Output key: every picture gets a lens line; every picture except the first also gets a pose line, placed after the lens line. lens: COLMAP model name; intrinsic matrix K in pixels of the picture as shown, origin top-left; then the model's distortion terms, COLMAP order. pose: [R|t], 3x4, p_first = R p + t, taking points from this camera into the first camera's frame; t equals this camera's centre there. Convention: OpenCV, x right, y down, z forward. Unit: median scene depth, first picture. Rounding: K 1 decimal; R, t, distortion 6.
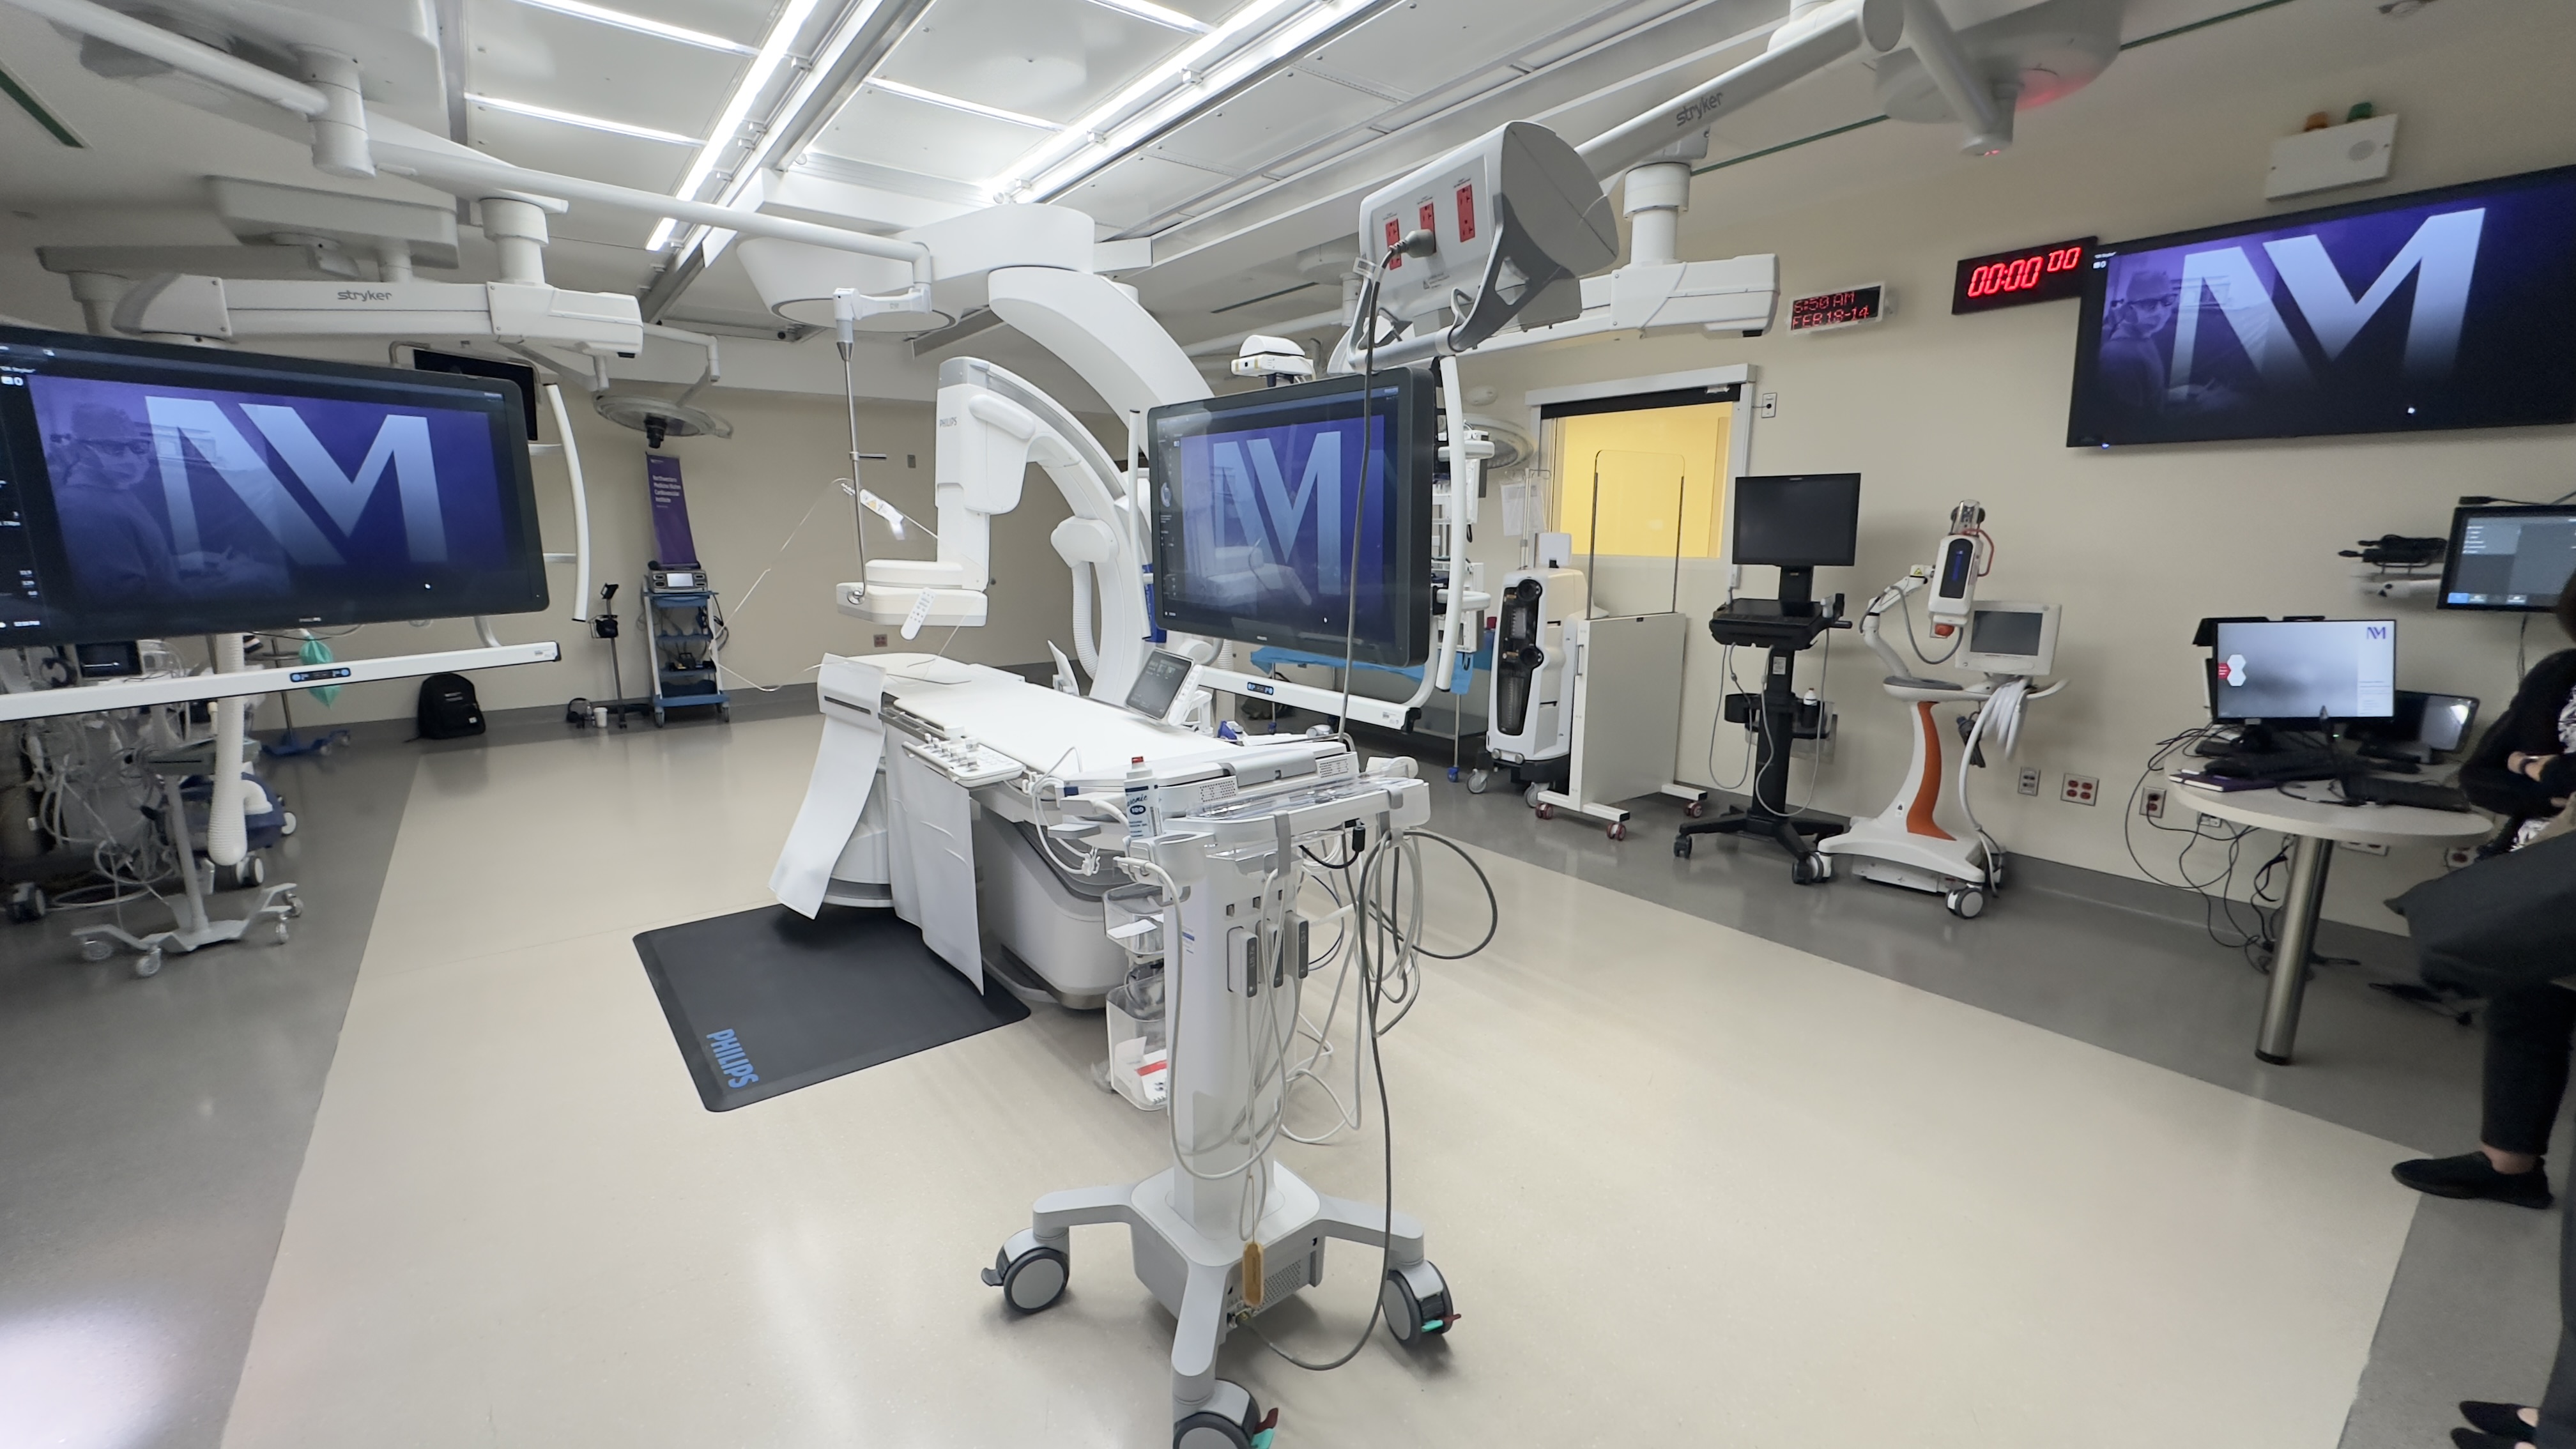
lens RADIAL K [[1035.9, 0, 1300.0], [0, 1035.9, 729.2], [0, 0, 1]] dist [-0.004284, 0.000363]
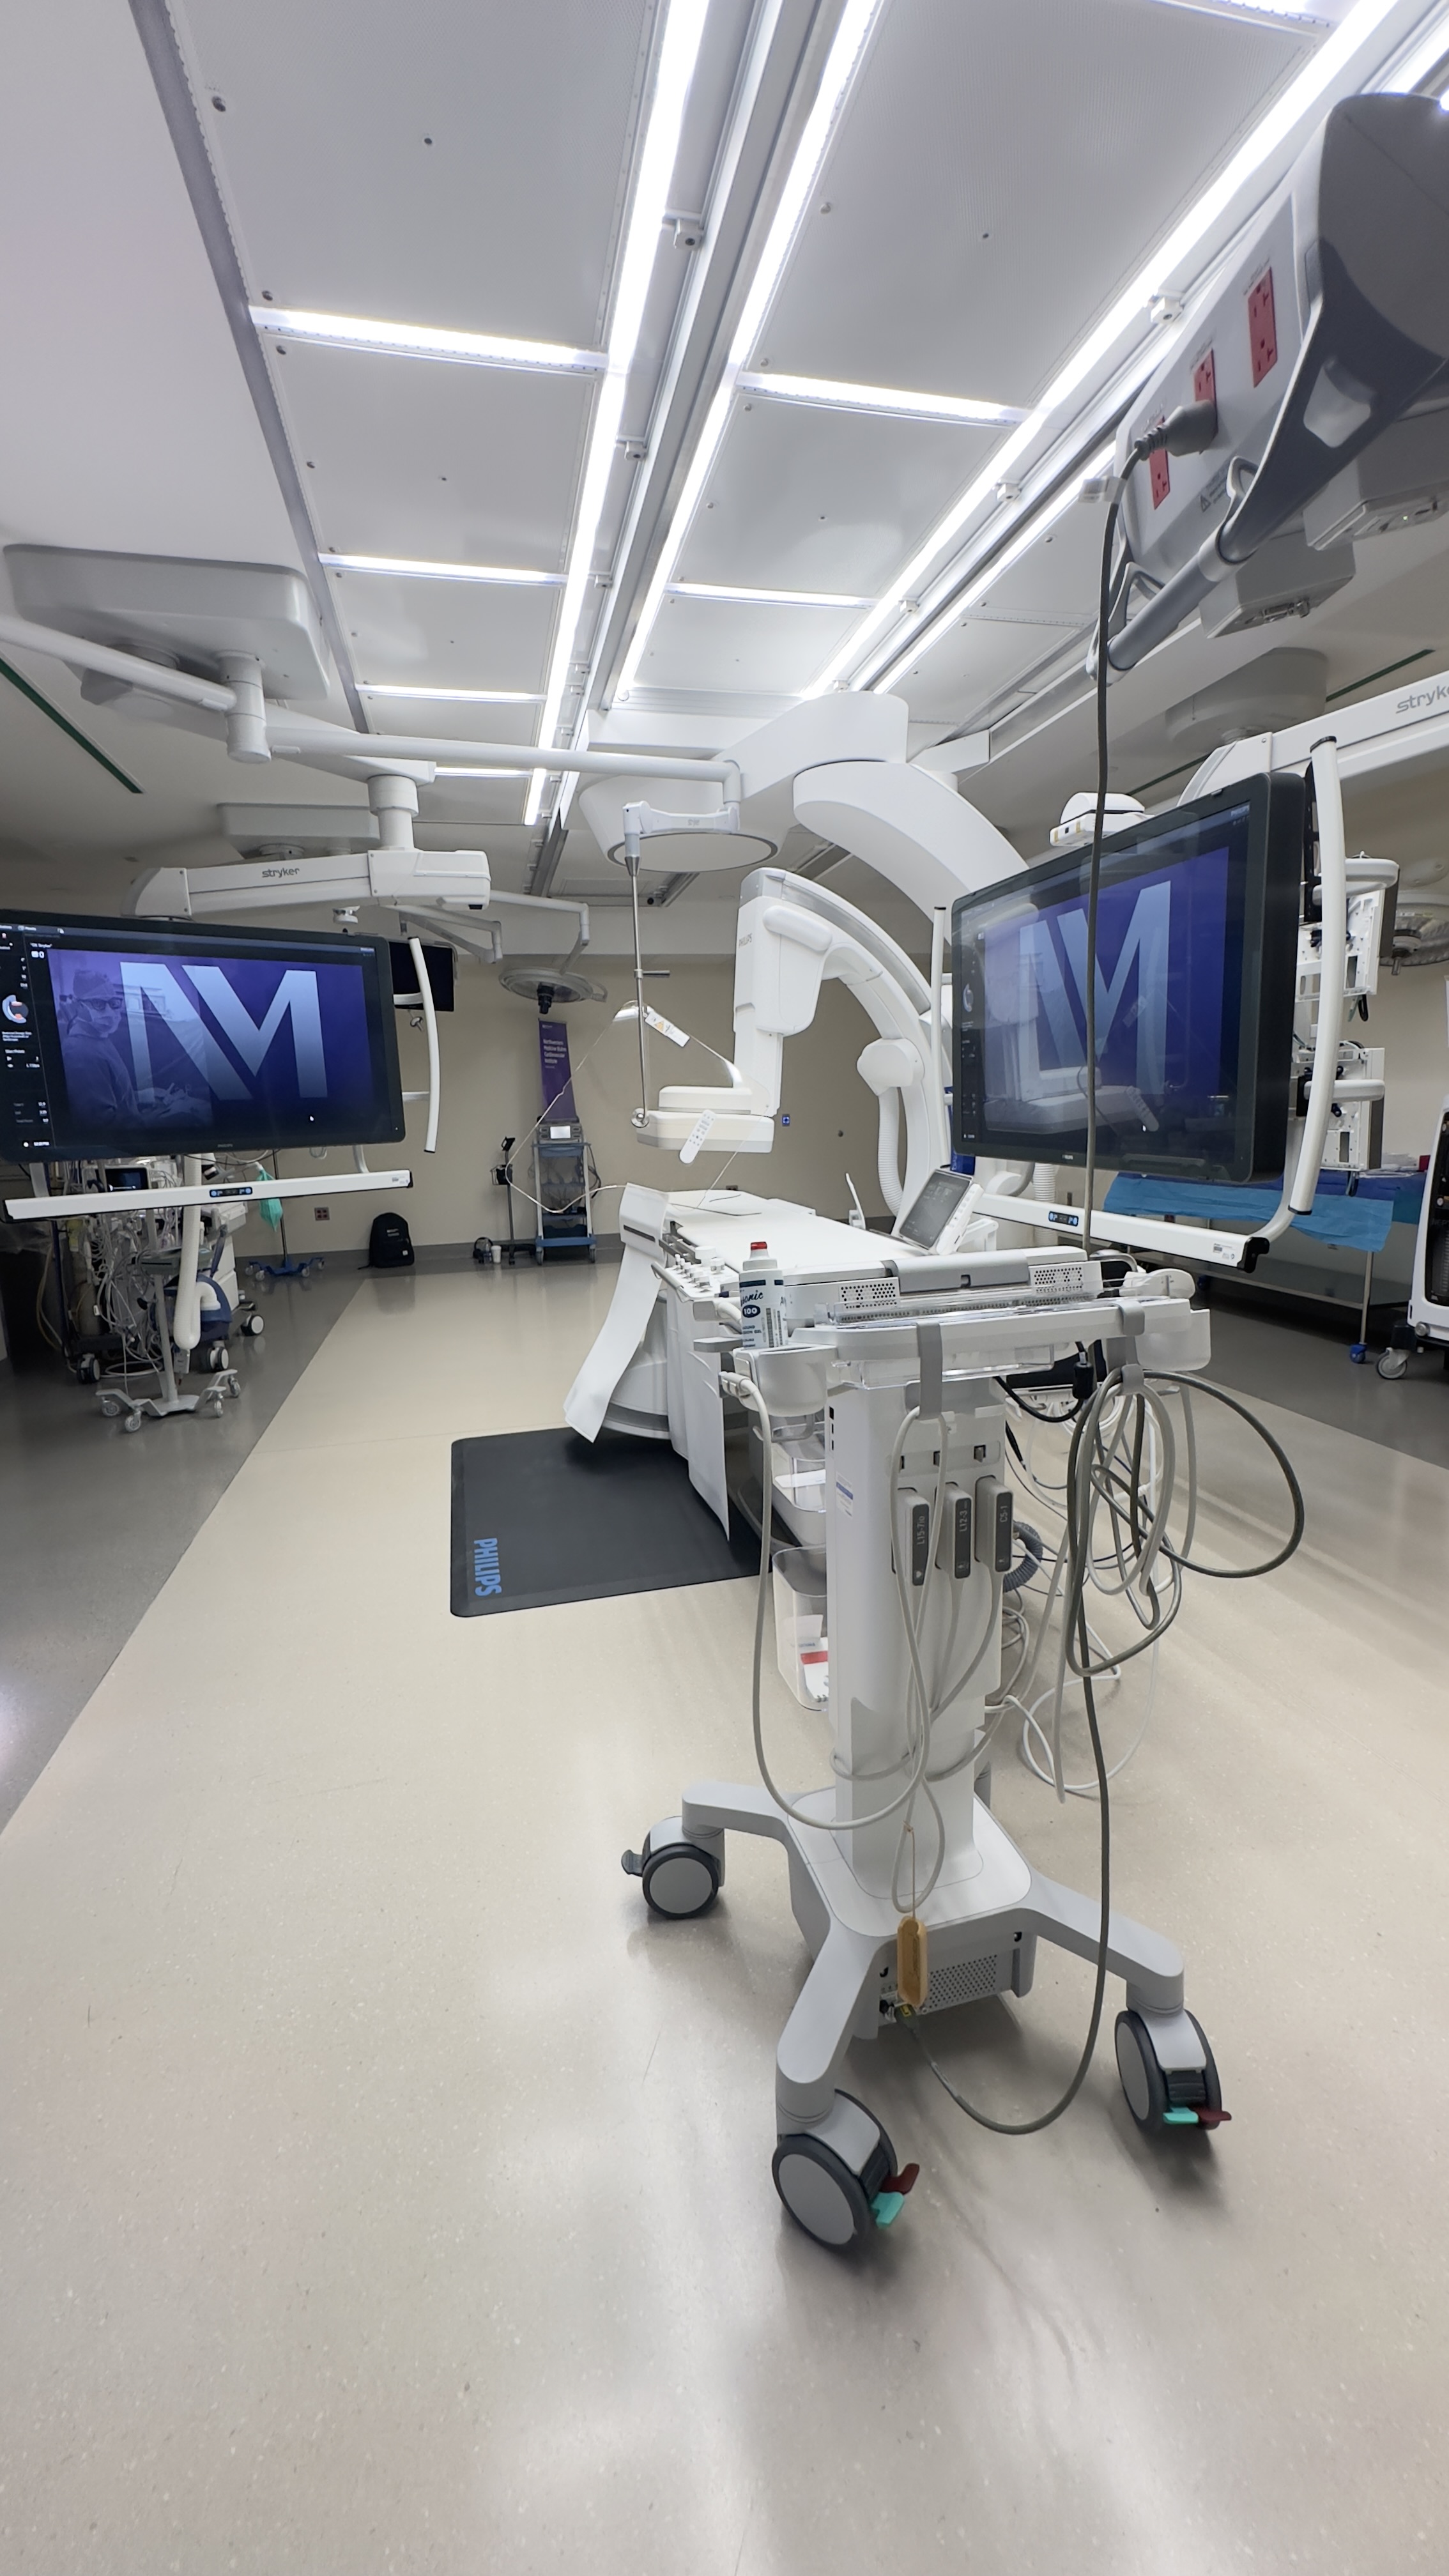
lens RADIAL K [[1035.9, 0, 724.6], [0, 1035.9, 1291.7], [0, 0, 1]] dist [-0.004284, 0.000363]
pose [[0.908516, 0.043852, -0.415542, 0.062694], [-0.046292, 0.998919, 0.004207, 0.028229], [0.415277, 0.015414, 0.909564, 0.142199]]
